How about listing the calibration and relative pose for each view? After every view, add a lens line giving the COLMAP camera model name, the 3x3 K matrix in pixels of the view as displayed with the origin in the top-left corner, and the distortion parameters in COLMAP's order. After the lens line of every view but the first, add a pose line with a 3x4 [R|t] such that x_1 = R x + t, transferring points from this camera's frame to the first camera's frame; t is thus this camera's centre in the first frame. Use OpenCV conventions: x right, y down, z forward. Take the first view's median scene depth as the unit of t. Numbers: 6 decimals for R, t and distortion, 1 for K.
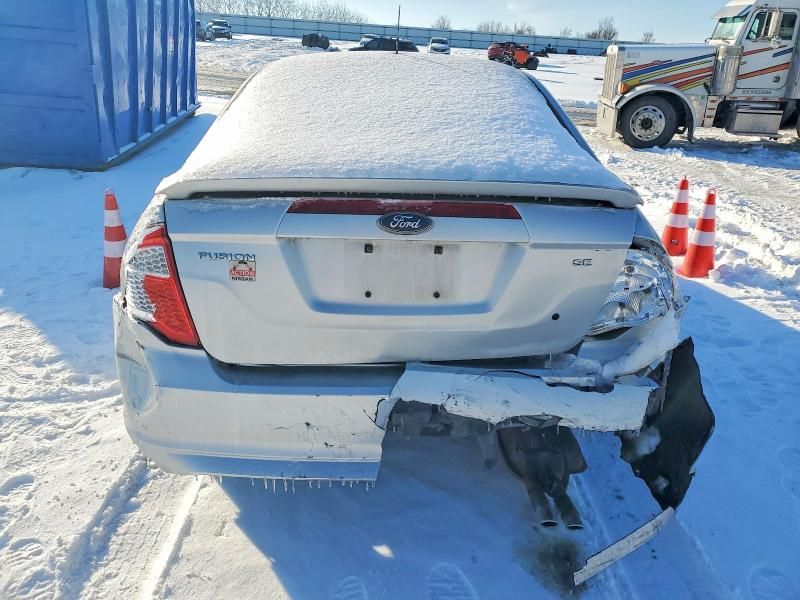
lens RADIAL K [[653.7, 0, 403.1], [0, 653.7, 300.9], [0, 0, 1]] dist [0.000204, 0.036286]
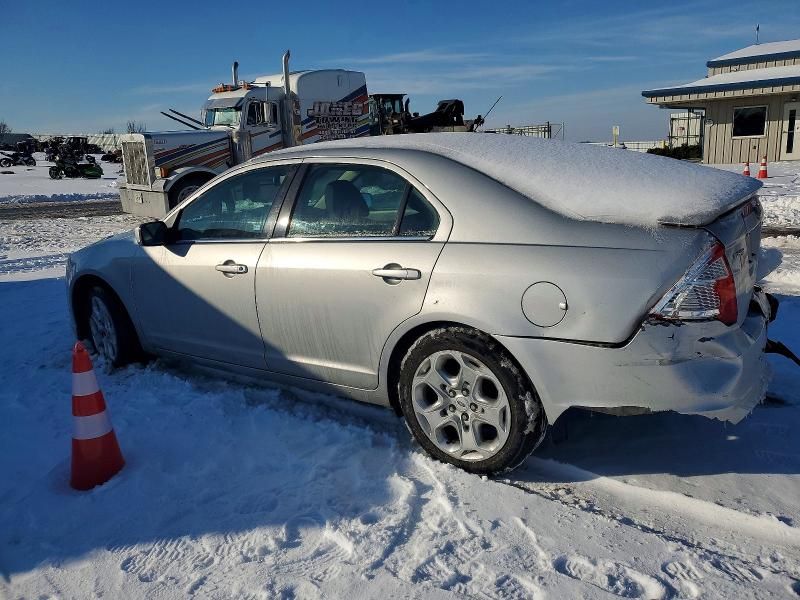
lens RADIAL K [[653.7, 0, 403.1], [0, 653.7, 300.9], [0, 0, 1]] dist [0.000204, 0.036286]
pose [[0.561228, -0.248033, 0.789622, -0.352790], [0.342264, 0.938195, 0.051436, -0.057313], [-0.753577, 0.241392, 0.611434, 0.126159]]
